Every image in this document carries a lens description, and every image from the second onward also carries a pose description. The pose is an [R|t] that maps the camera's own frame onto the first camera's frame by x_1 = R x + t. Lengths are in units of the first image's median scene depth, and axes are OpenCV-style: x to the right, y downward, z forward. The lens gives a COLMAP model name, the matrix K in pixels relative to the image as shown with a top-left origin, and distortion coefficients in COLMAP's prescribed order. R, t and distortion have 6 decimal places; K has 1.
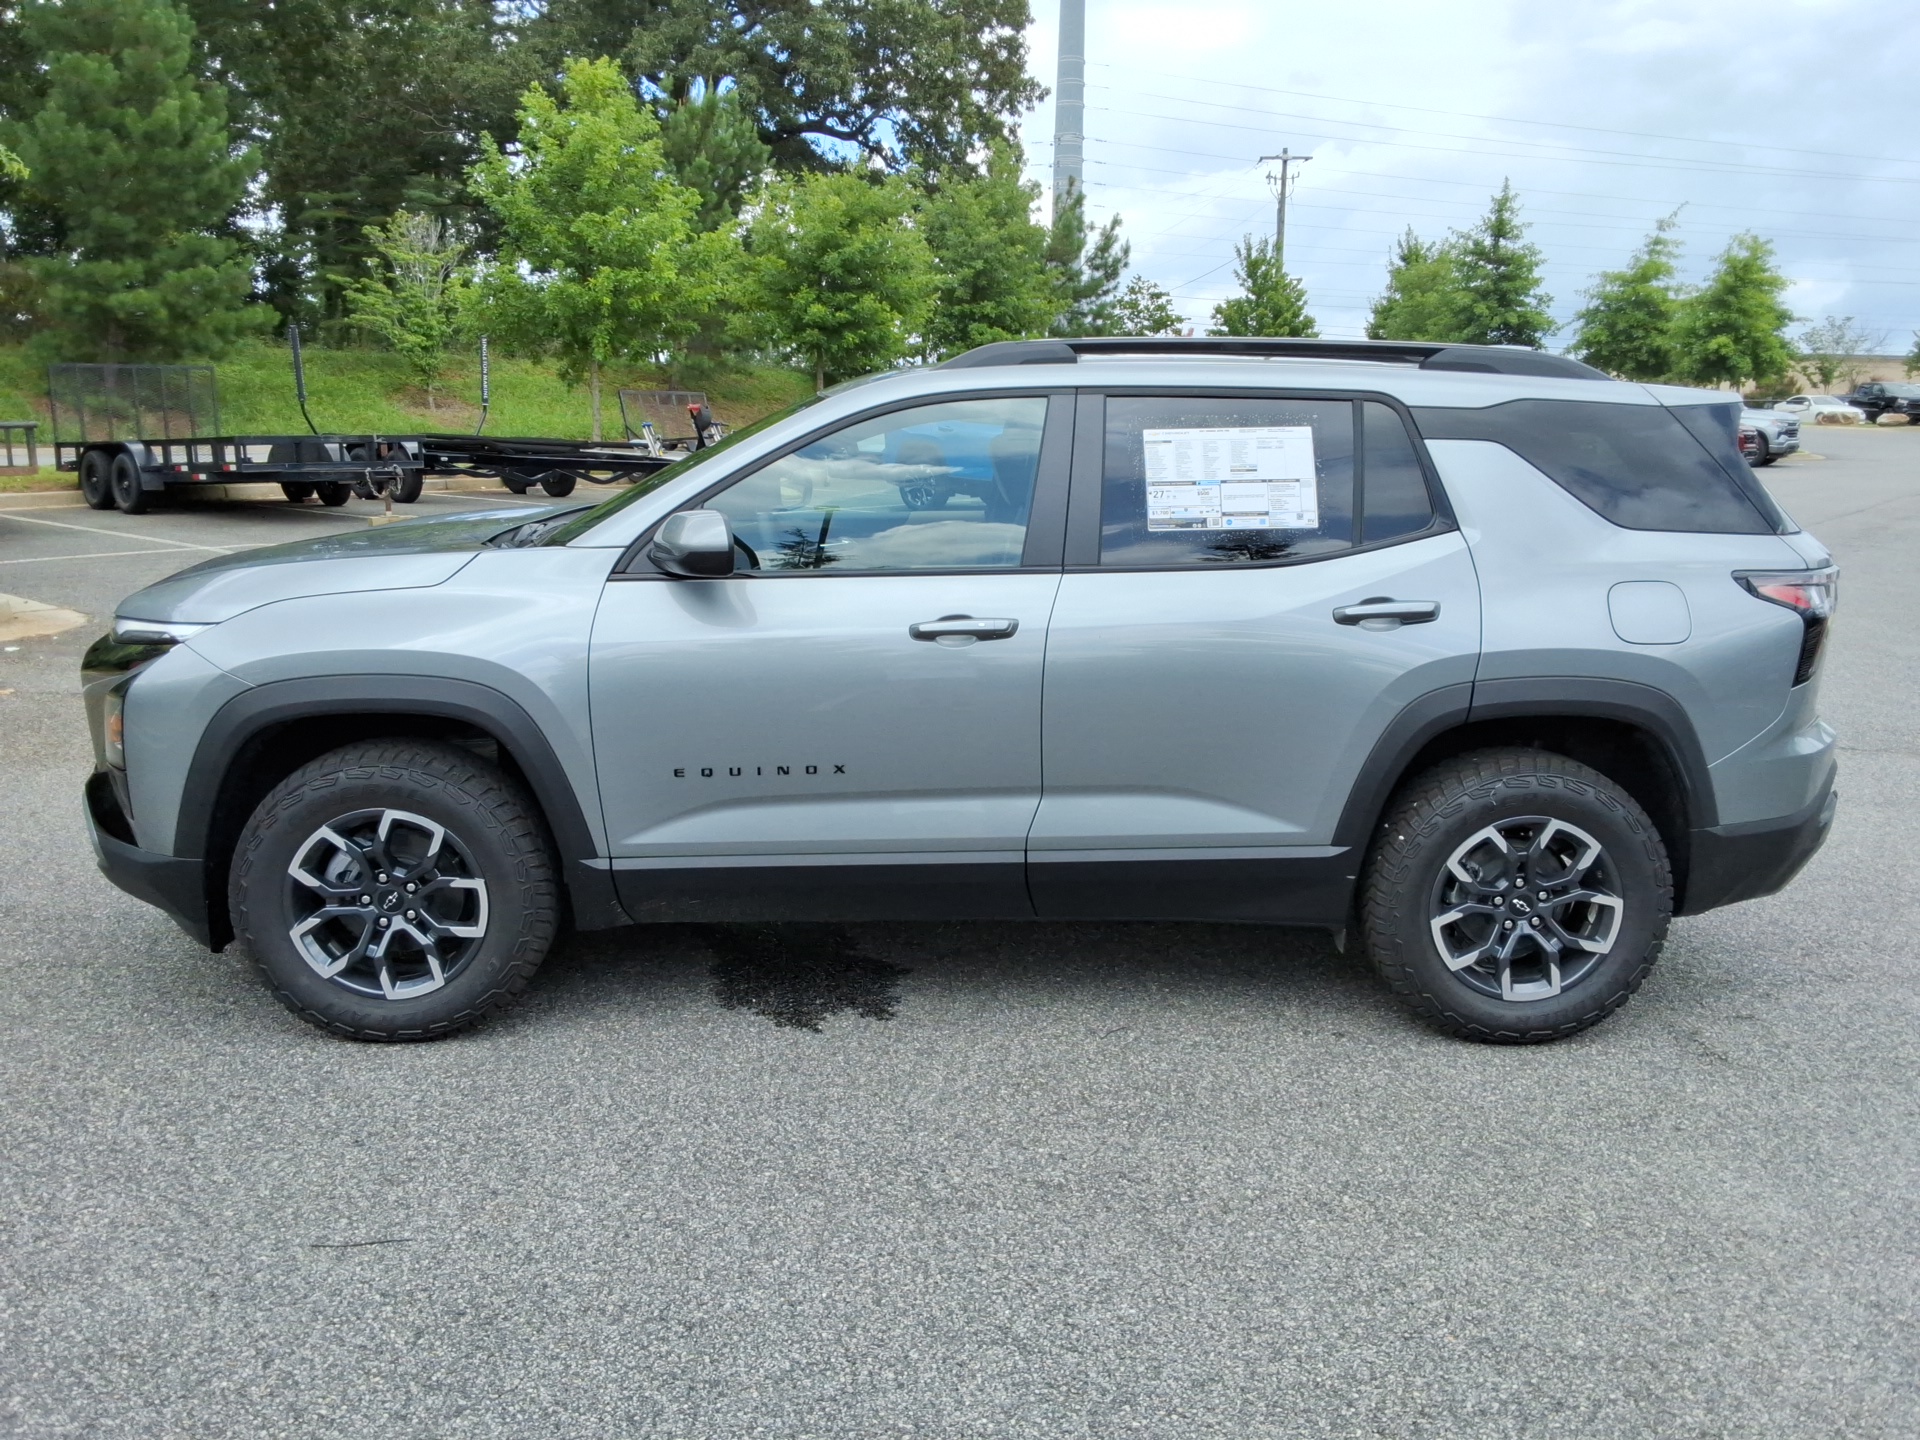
lens RADIAL K [[1540.4, 0, 960.0], [0, 1540.4, 720.0], [0, 0, 1]] dist [0.121854, -0.185404]
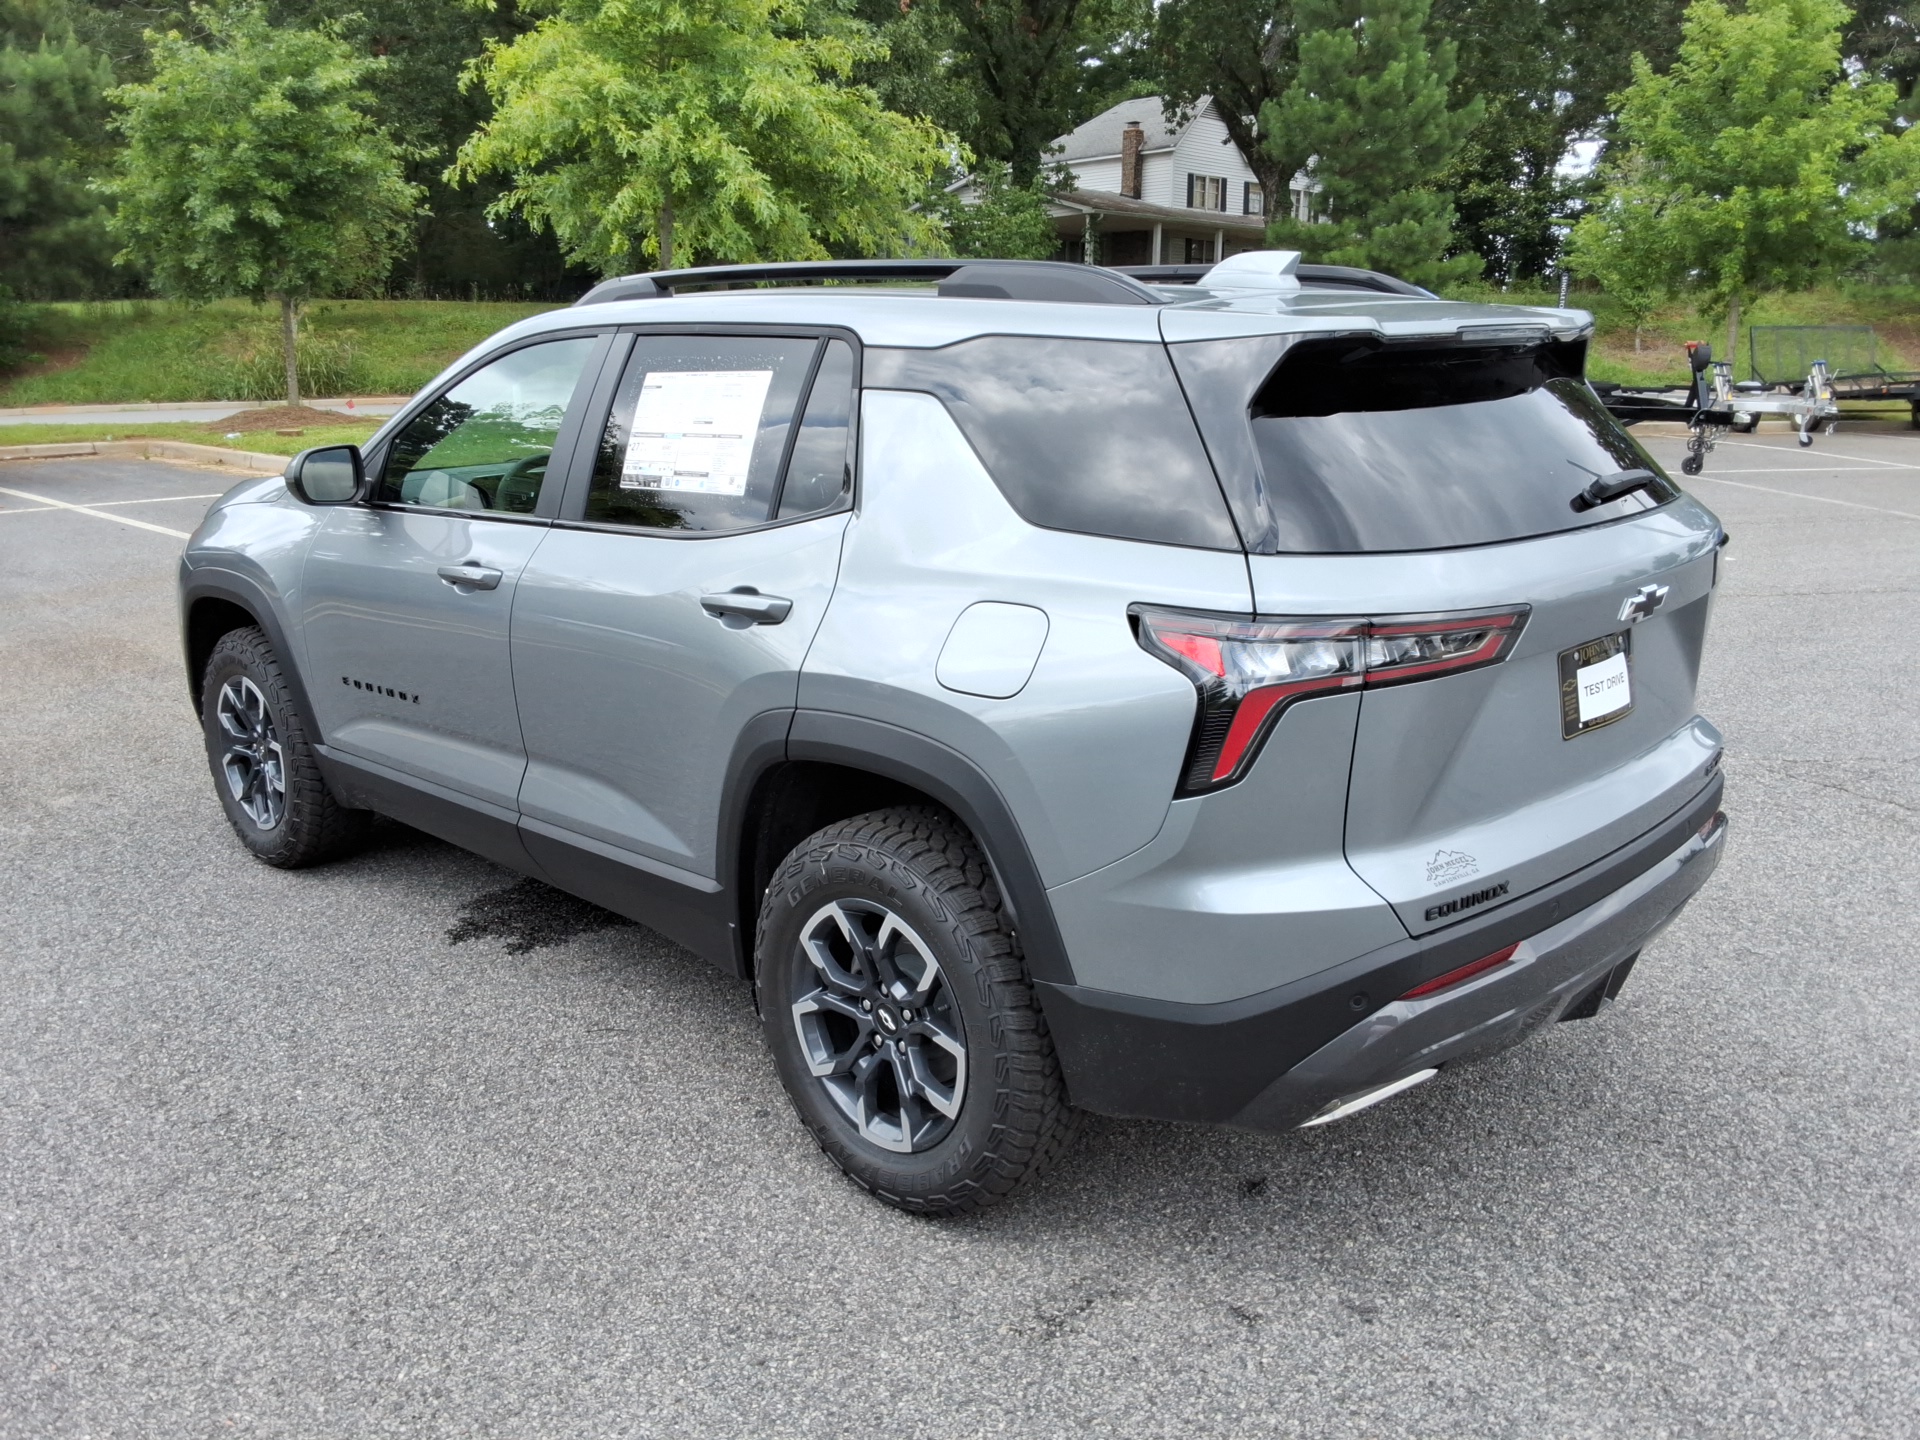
lens RADIAL K [[1540.9, 0, 975.2], [0, 1540.9, 710.3], [0, 0, 1]] dist [0.102980, -0.167859]
pose [[0.691274, 0.151660, -0.706498, 0.887819], [-0.131399, 0.987808, 0.083480, -0.094096], [0.710546, 0.035126, 0.702774, 0.506437]]
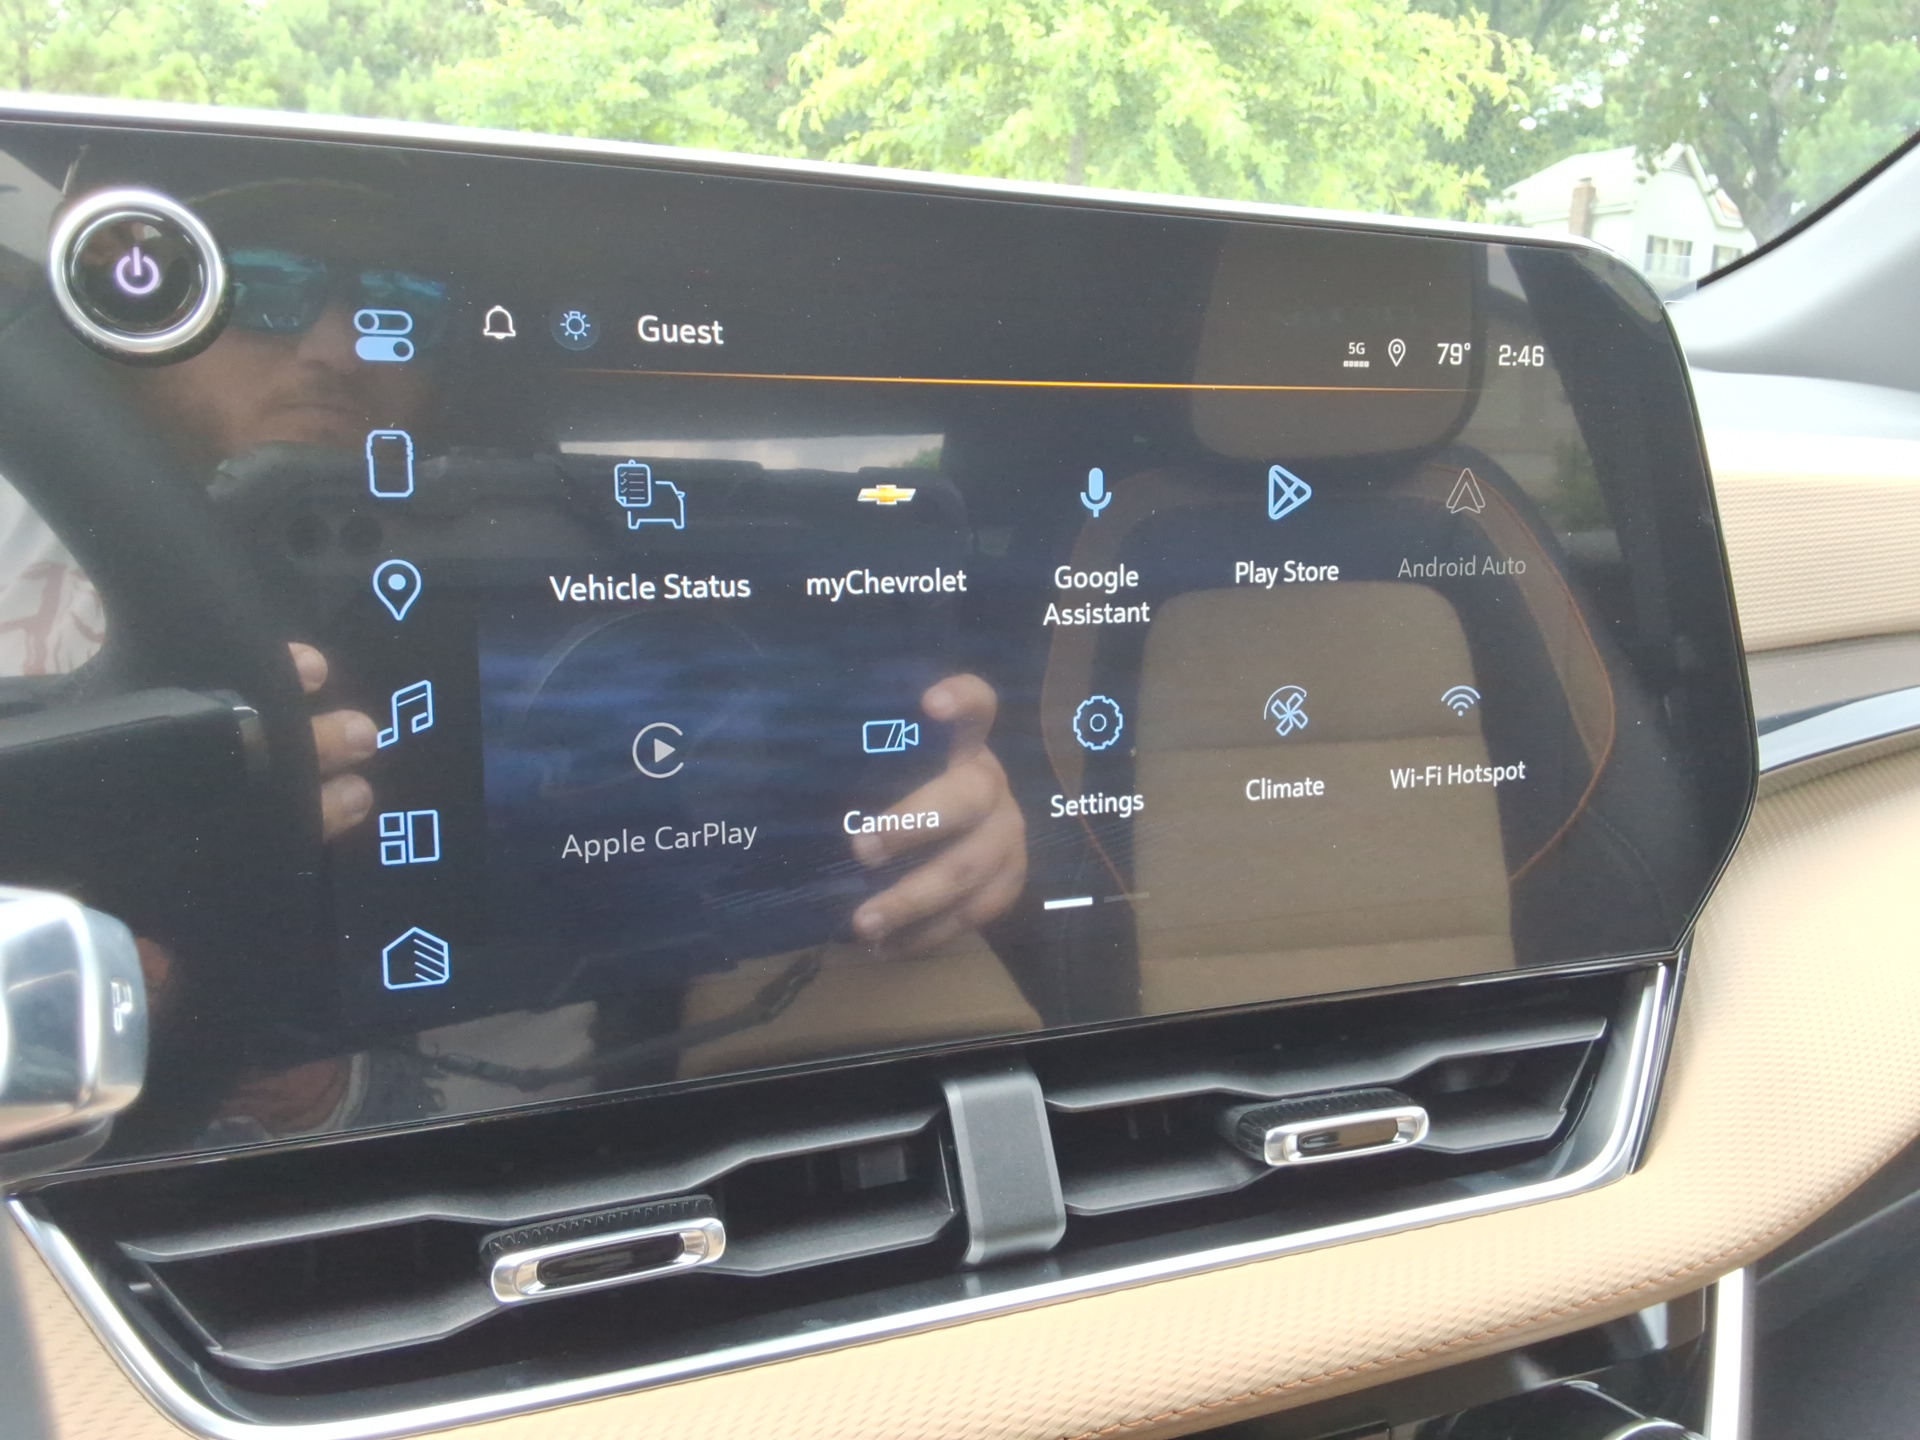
lens RADIAL K [[1547.8, 0, 978.9], [0, 1547.8, 710.8], [0, 0, 1]] dist [0.116448, -0.192361]
pose [[0.508637, 0.159613, -0.846057, -0.080841], [-0.193523, 0.978716, 0.068296, -0.119180], [0.838950, 0.128993, 0.528700, 1.110944]]
